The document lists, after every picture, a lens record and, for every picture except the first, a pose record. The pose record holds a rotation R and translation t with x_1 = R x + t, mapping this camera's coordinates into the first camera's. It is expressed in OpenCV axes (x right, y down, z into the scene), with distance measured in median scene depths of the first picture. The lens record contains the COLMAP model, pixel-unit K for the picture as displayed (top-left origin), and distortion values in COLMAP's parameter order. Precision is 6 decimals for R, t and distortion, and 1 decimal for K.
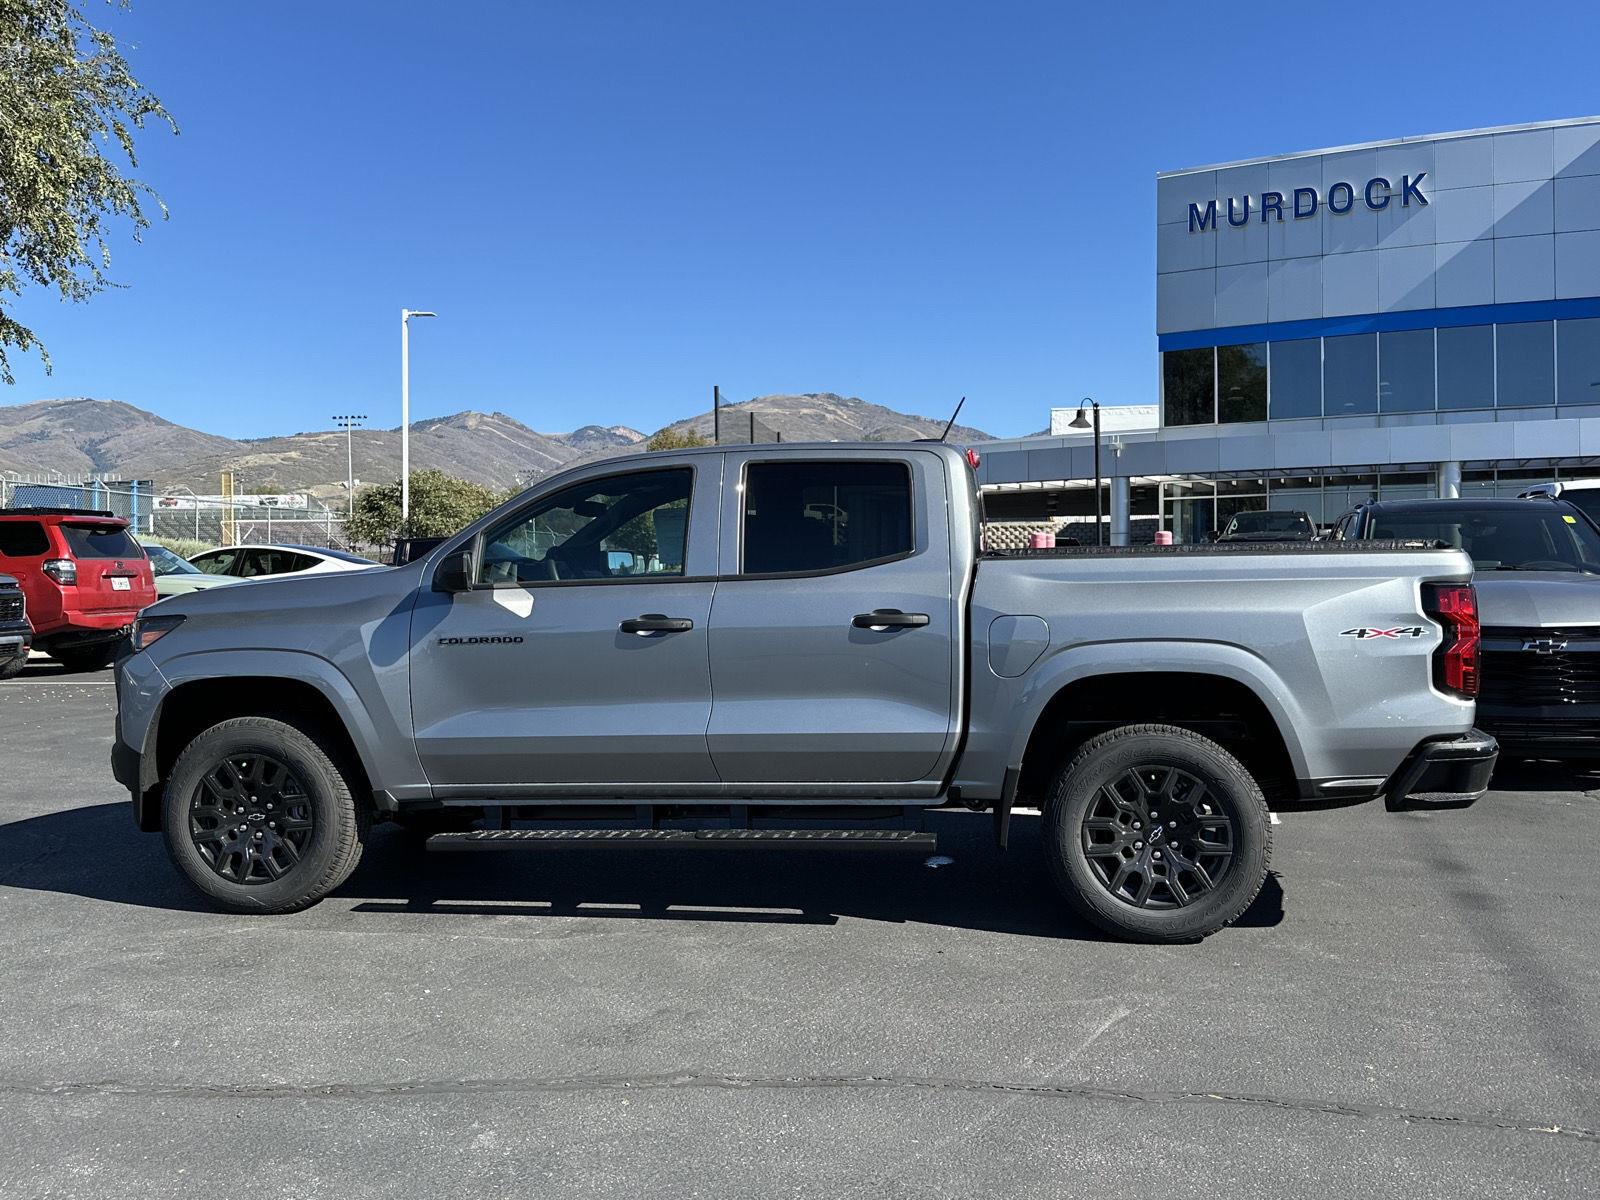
lens RADIAL K [[1397.1, 0, 794.4], [0, 1397.1, 600.3], [0, 0, 1]] dist [0.133845, -0.243343]
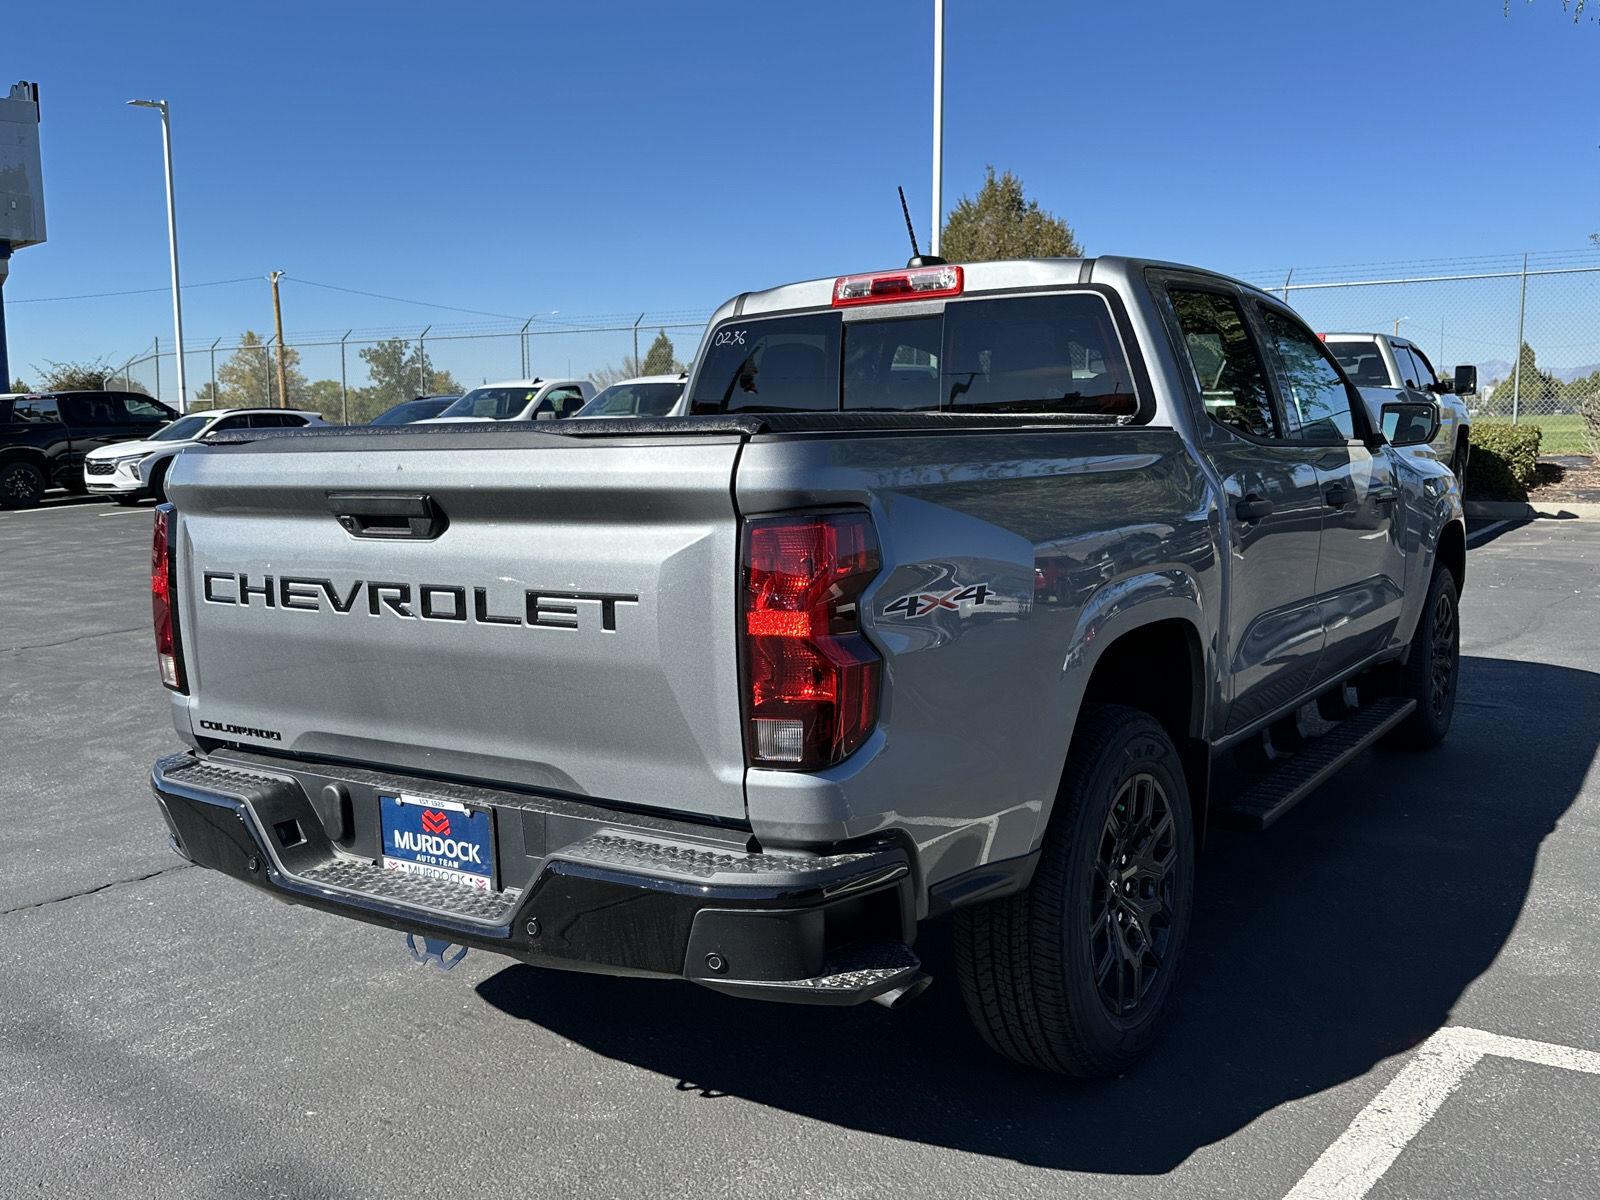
lens RADIAL K [[1397.1, 0, 804.5], [0, 1397.1, 599.3], [0, 0, 1]] dist [0.133845, -0.243343]
pose [[-0.423310, 0.130288, -0.896568, 0.124518], [0.001484, 0.989704, 0.143122, -0.008075], [0.905984, 0.059255, -0.419145, 0.205616]]
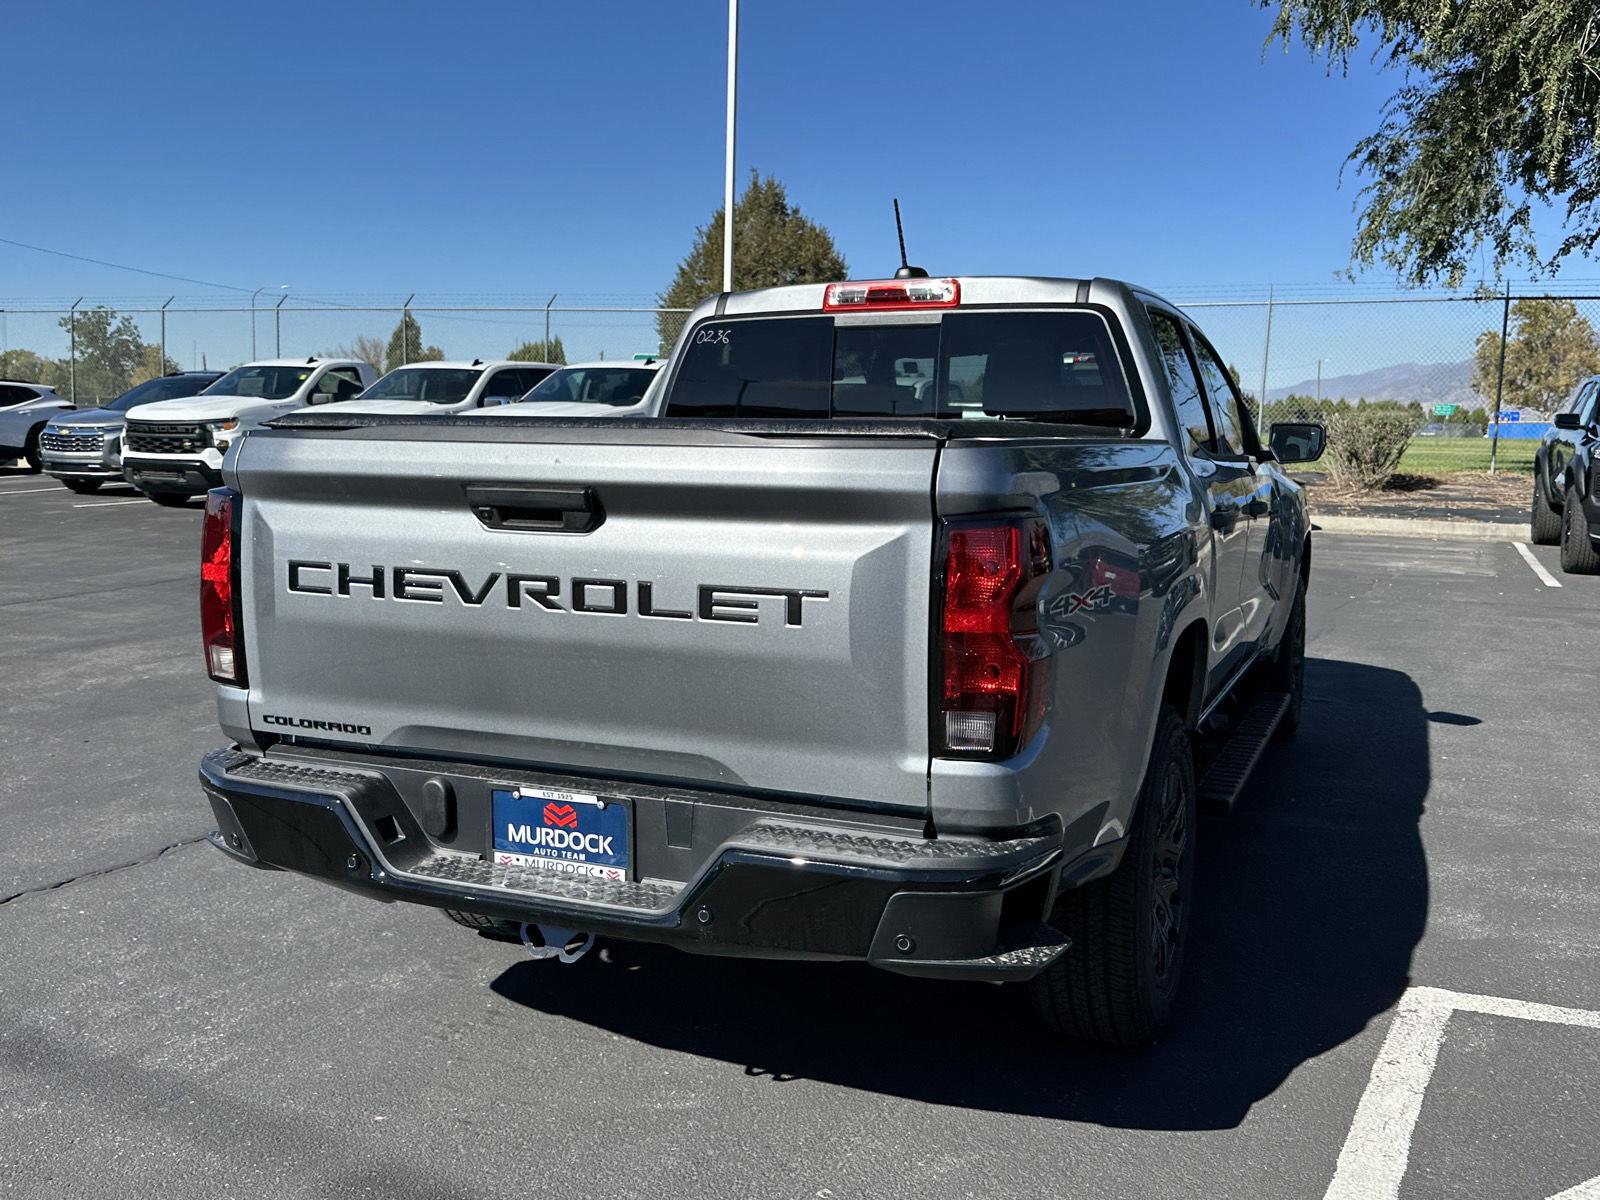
lens RADIAL K [[1397.1, 0, 809.1], [0, 1397.1, 598.1], [0, 0, 1]] dist [0.133845, -0.243343]
pose [[-0.253222, 0.127394, -0.958983, 0.133628], [-0.037558, 0.989250, 0.141332, -0.008113], [0.966679, 0.071806, -0.245716, 0.188082]]
